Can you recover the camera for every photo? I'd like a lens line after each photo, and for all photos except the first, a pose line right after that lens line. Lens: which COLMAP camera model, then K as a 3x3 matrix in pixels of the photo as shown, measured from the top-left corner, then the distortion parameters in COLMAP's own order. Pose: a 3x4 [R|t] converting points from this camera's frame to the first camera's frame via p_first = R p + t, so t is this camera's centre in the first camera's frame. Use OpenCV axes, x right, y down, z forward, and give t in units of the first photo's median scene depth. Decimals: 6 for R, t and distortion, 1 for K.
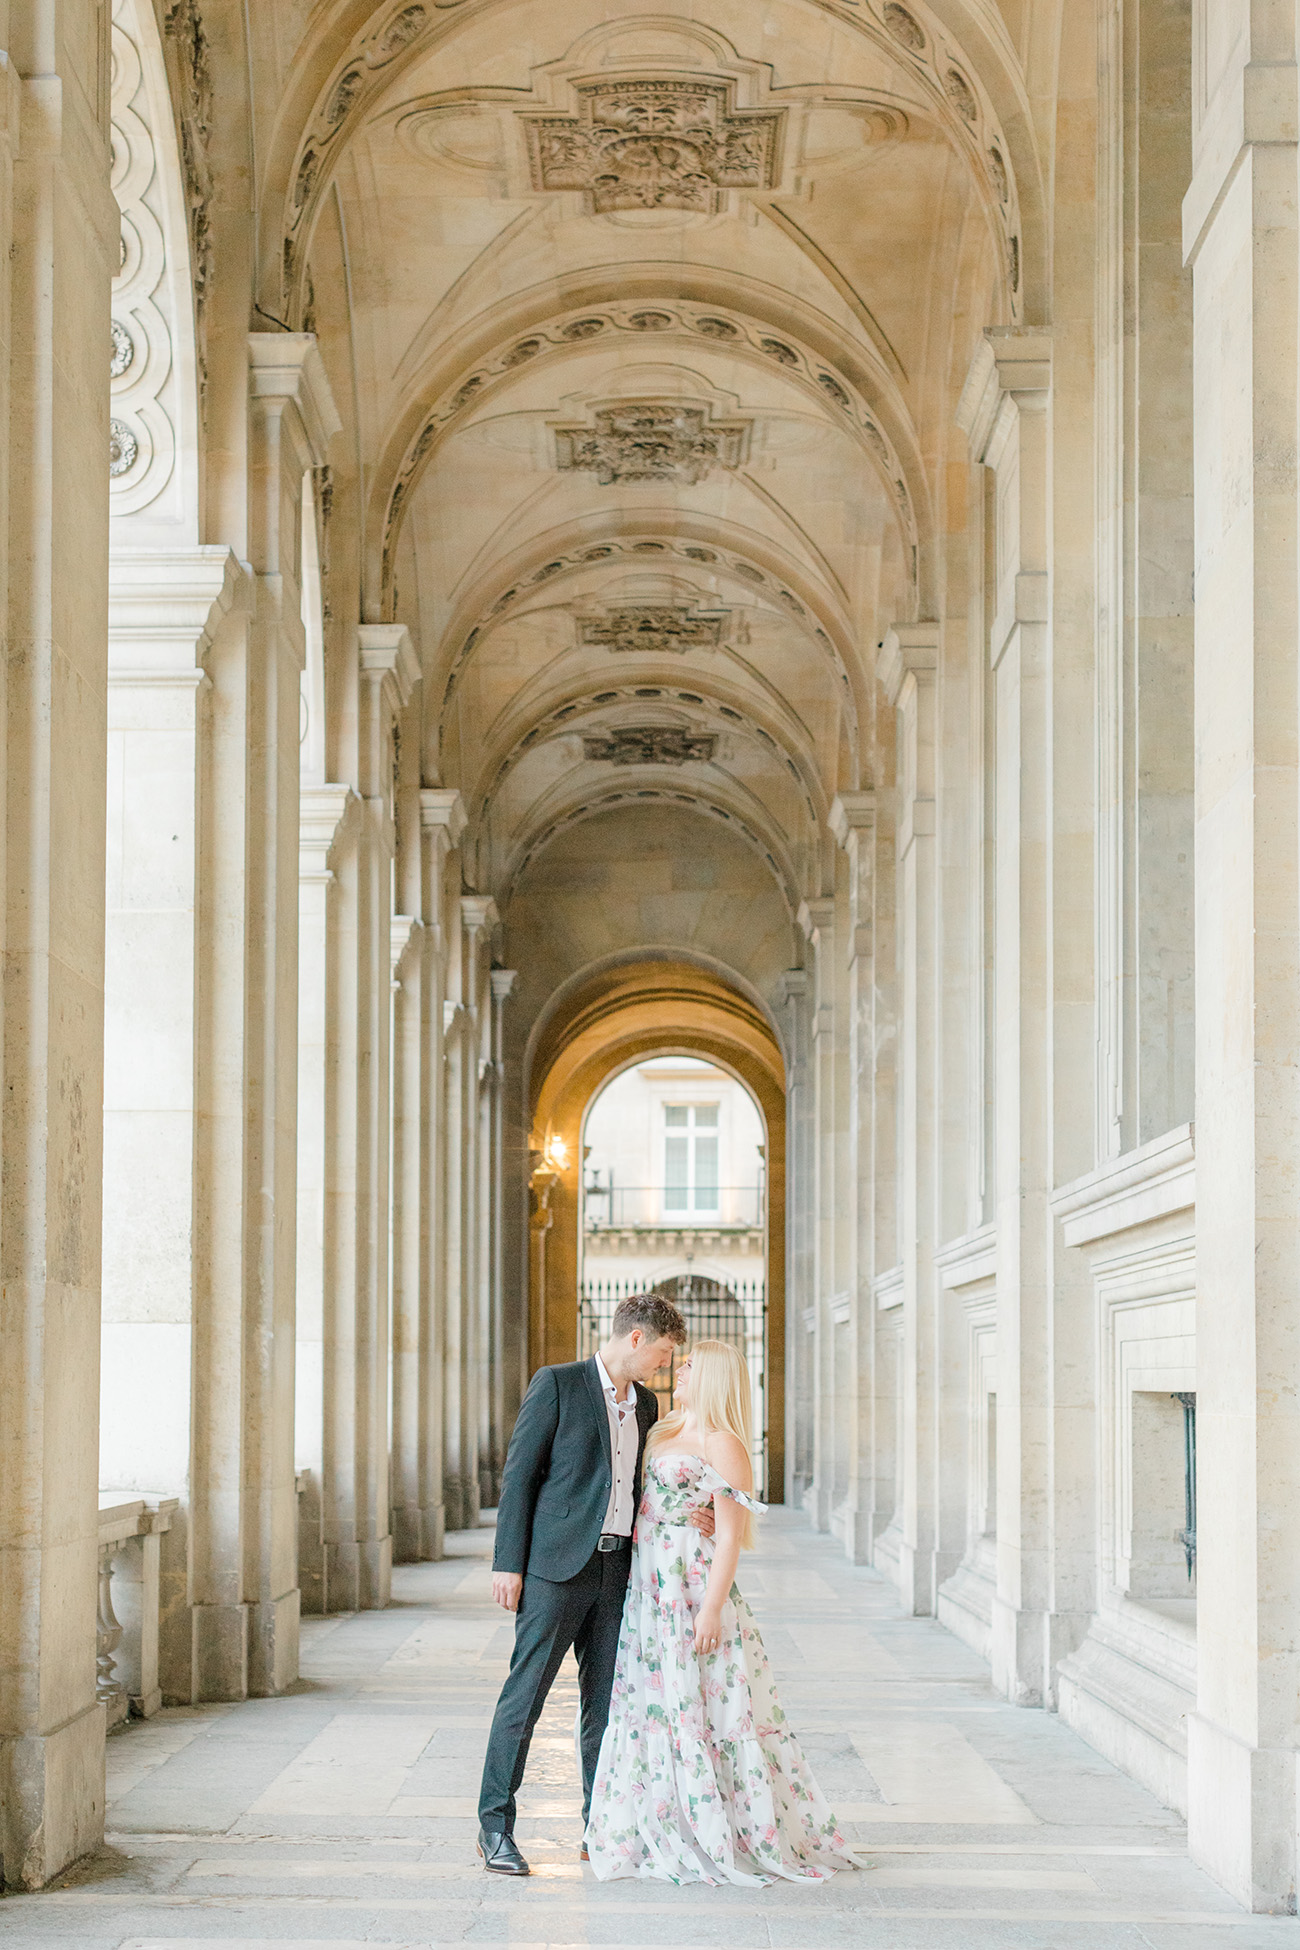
lens RADIAL K [[3323.8, 0, 515.5], [0, 3323.8, 1345.7], [0, 0, 1]] dist [0.004429, -0.012719]
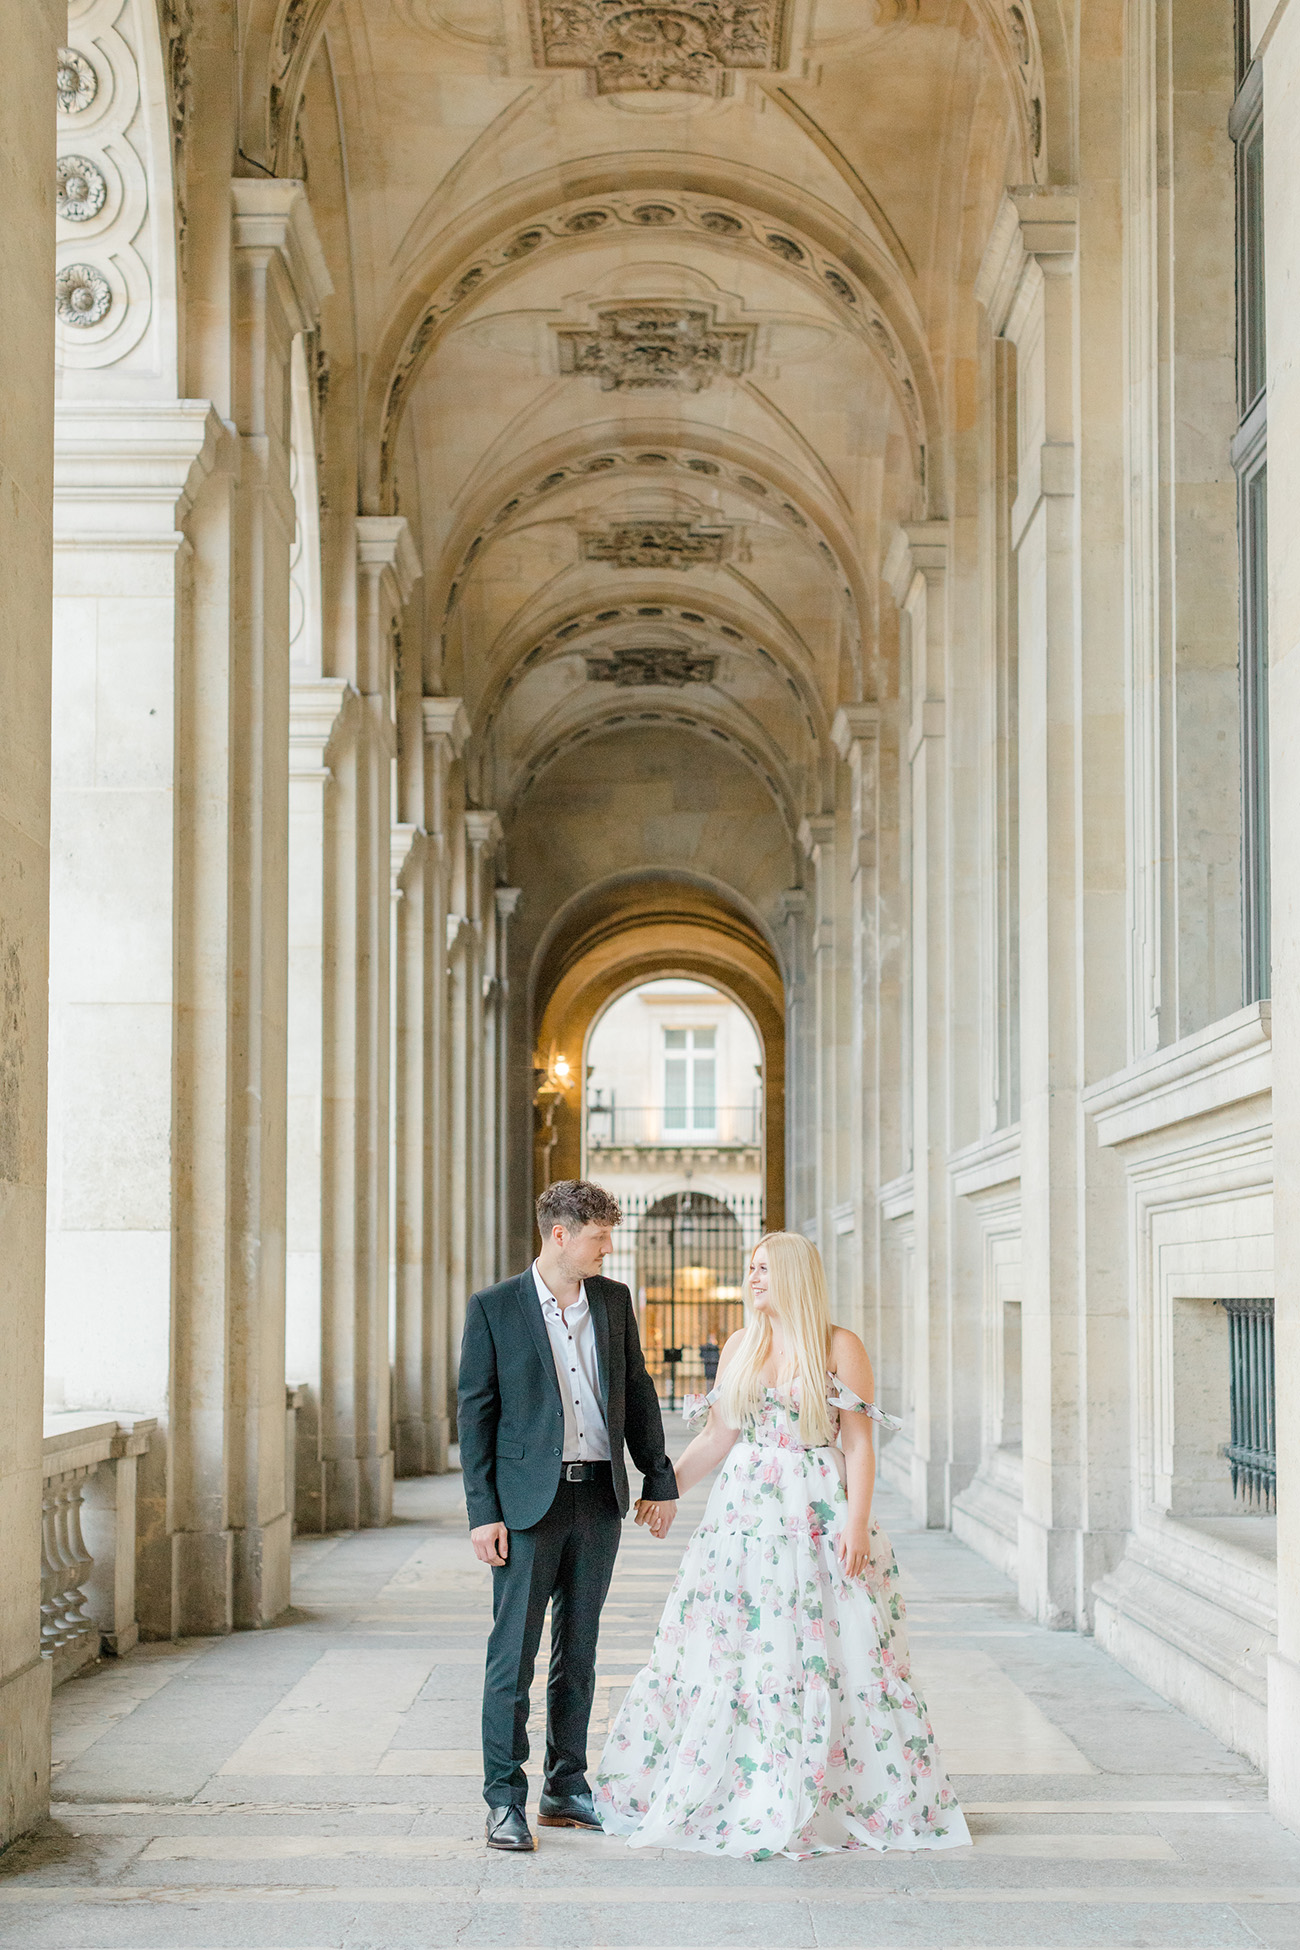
lens RADIAL K [[2875.3, 0, 760.9], [0, 2875.3, 1215.9], [0, 0, 1]] dist [-0.001830, 0.025793]
pose [[0.996596, -0.002642, 0.082402, 0.001068], [0.004077, 0.999843, -0.017253, 0.003347], [-0.082344, 0.017530, 0.996450, 0.160718]]
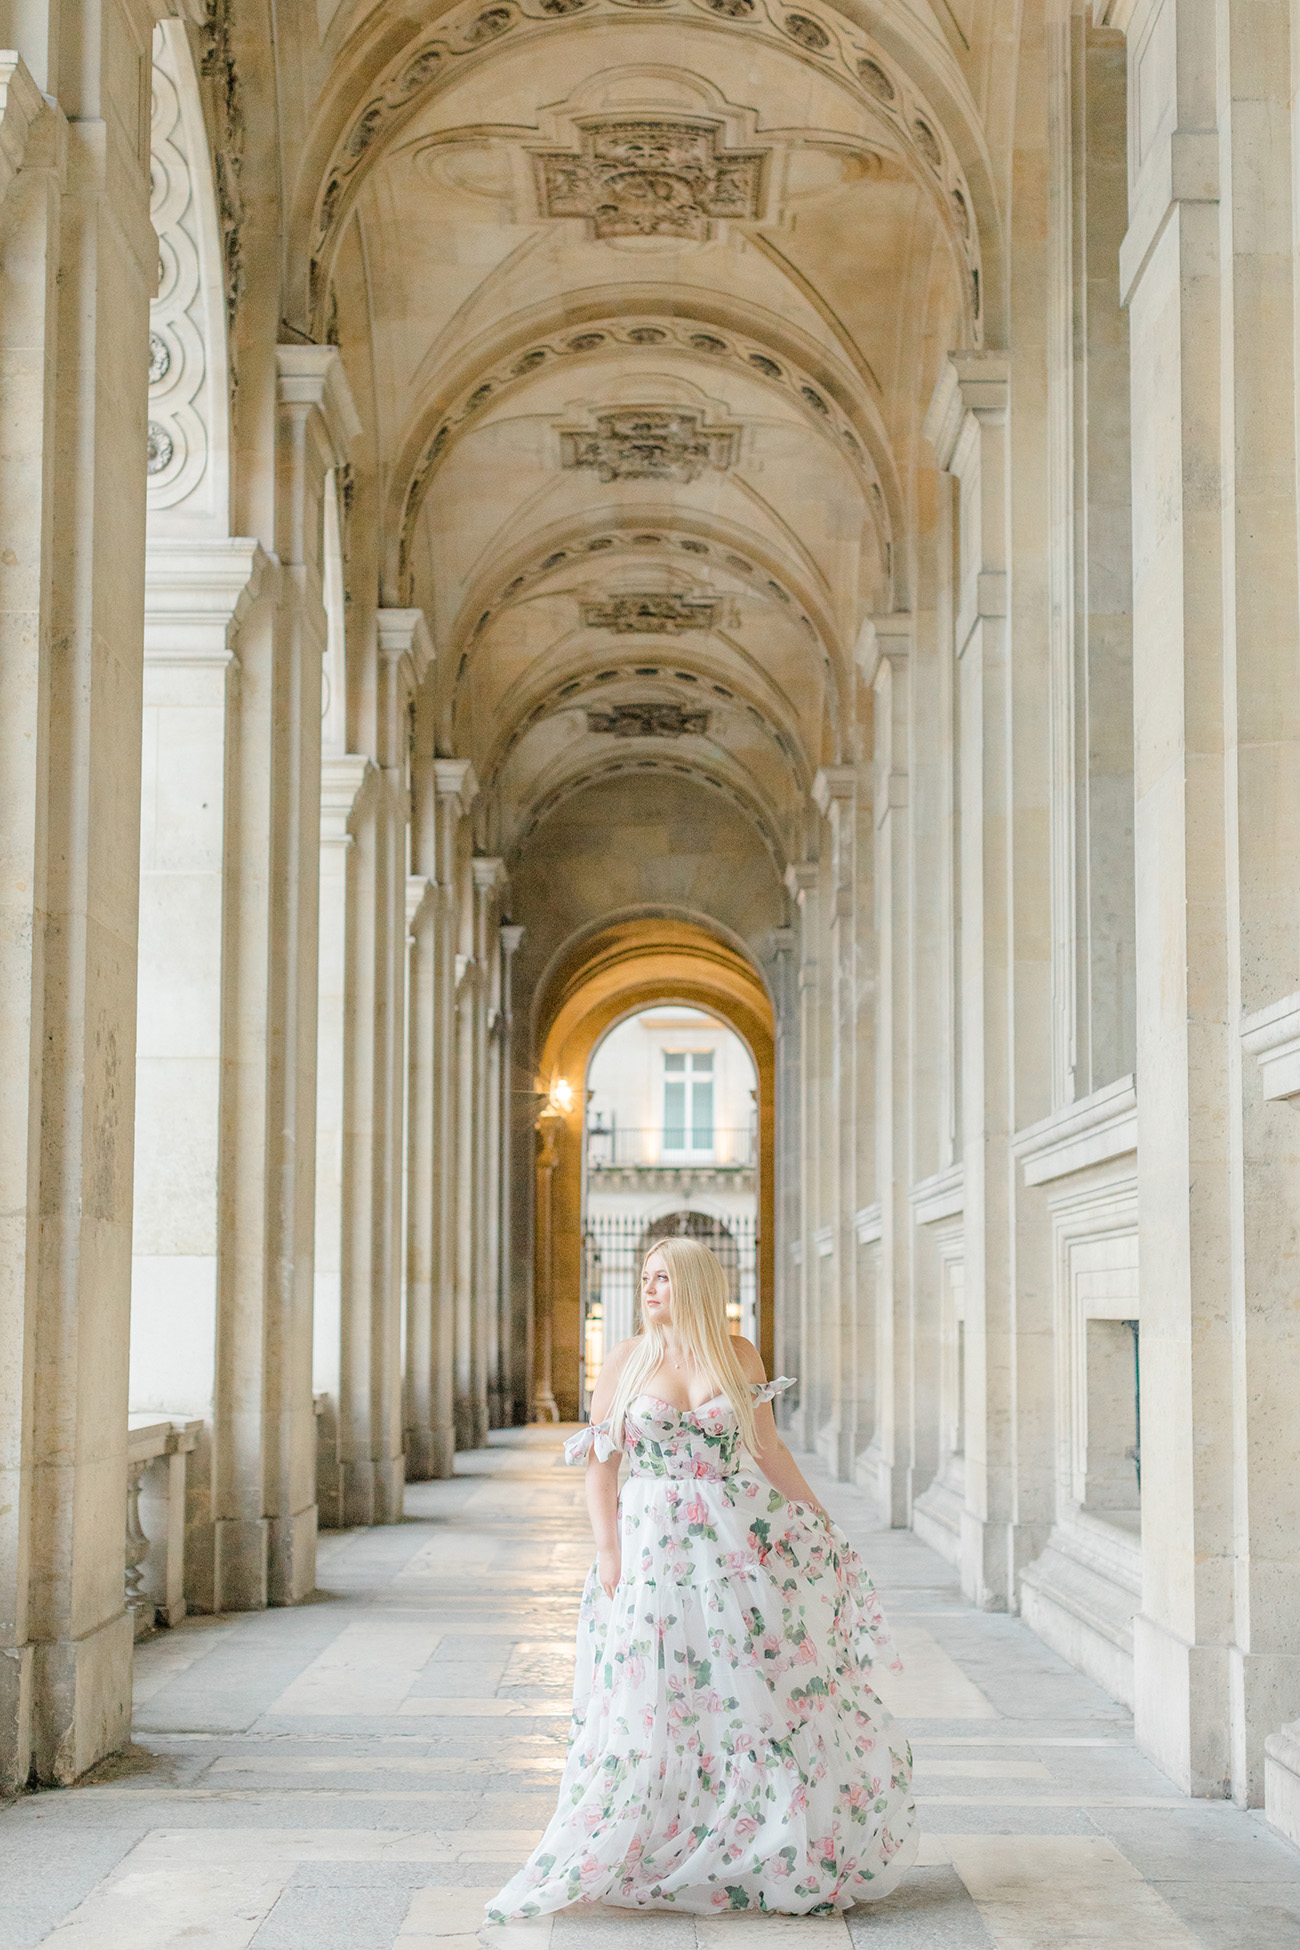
lens RADIAL K [[3166.3, 0, 690.6], [0, 3166.3, 1123.6], [0, 0, 1]] dist [-0.005157, 0.037053]
pose [[0.998692, 0.002619, 0.051061, 0.002517], [-0.000143, 0.998826, -0.048451, 0.000096], [-0.051128, 0.048380, 0.997520, -0.024900]]
